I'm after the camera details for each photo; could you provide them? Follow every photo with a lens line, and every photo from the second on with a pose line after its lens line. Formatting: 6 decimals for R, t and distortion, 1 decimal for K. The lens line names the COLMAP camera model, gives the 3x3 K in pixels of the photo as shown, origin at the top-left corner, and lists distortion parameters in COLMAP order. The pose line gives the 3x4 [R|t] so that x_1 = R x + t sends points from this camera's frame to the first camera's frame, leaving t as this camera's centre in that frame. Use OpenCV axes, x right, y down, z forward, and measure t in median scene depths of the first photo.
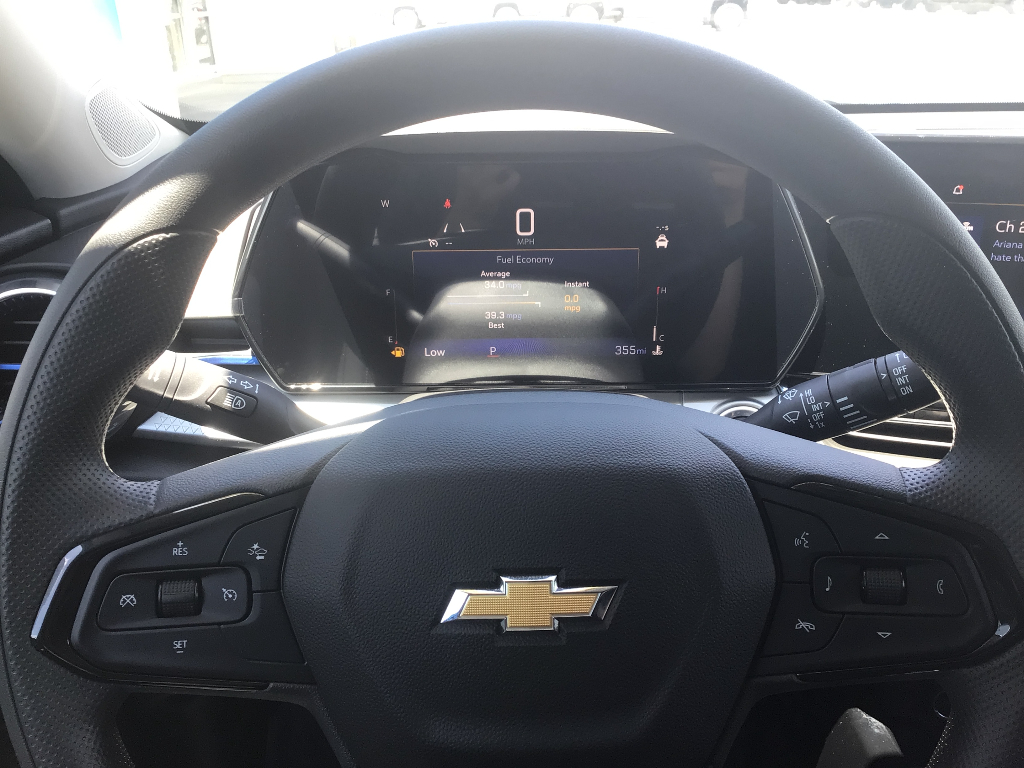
lens RADIAL K [[910.0, 0, 513.1], [0, 910.0, 371.9], [0, 0, 1]] dist [0.086217, -0.104574]
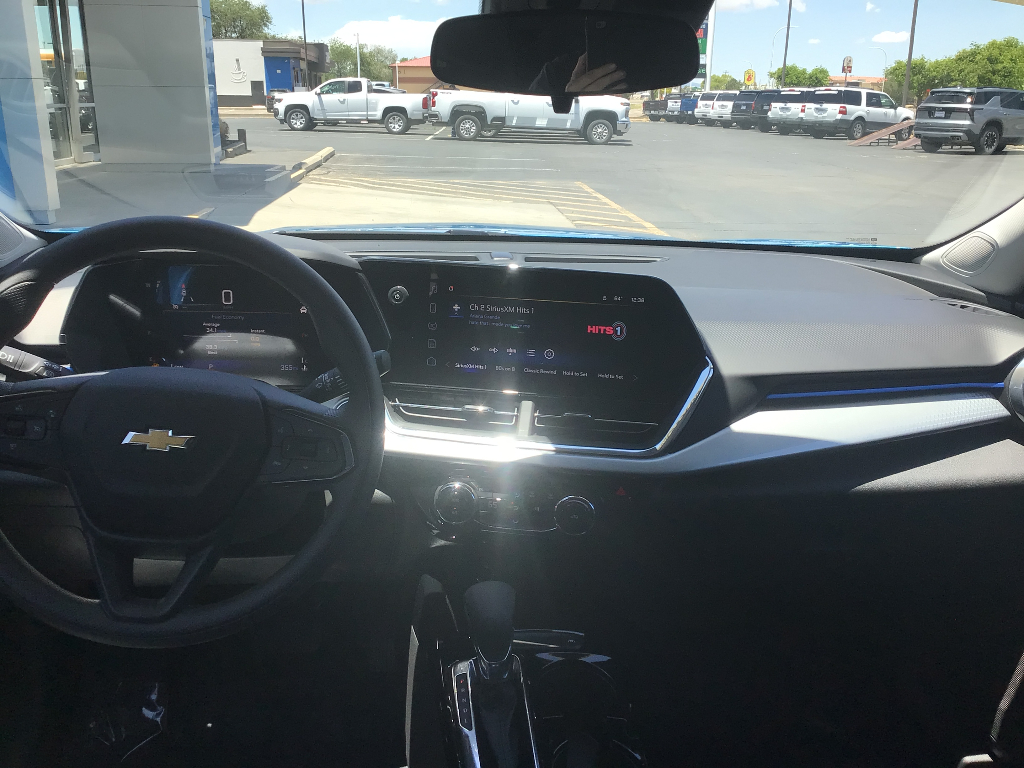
lens RADIAL K [[910.0, 0, 513.1], [0, 910.0, 371.9], [0, 0, 1]] dist [0.086217, -0.104574]
pose [[0.993230, 0.016723, 0.114953, 0.382861], [-0.005590, 0.995317, -0.096499, 0.167782], [-0.116029, 0.095203, 0.988673, -0.919292]]
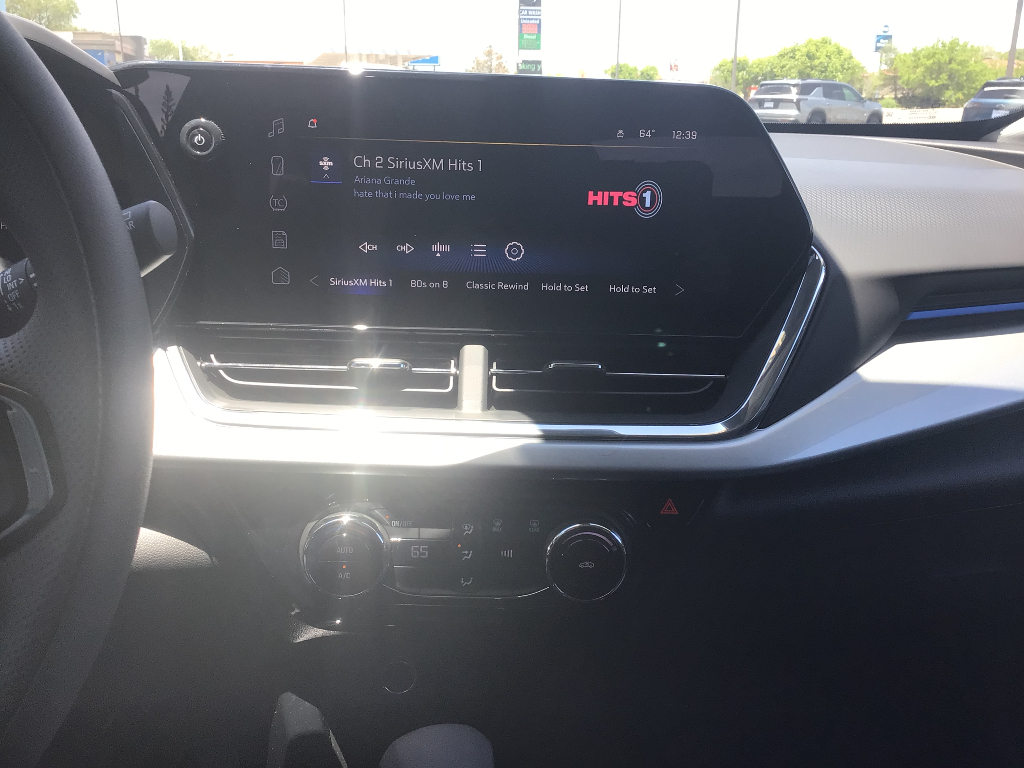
lens RADIAL K [[910.0, 0, 513.1], [0, 910.0, 371.9], [0, 0, 1]] dist [0.086217, -0.104574]
pose [[0.961033, -0.029604, 0.274843, 0.400506], [0.056982, 0.994112, -0.092169, 0.166904], [-0.270496, 0.104239, 0.957061, 0.027830]]
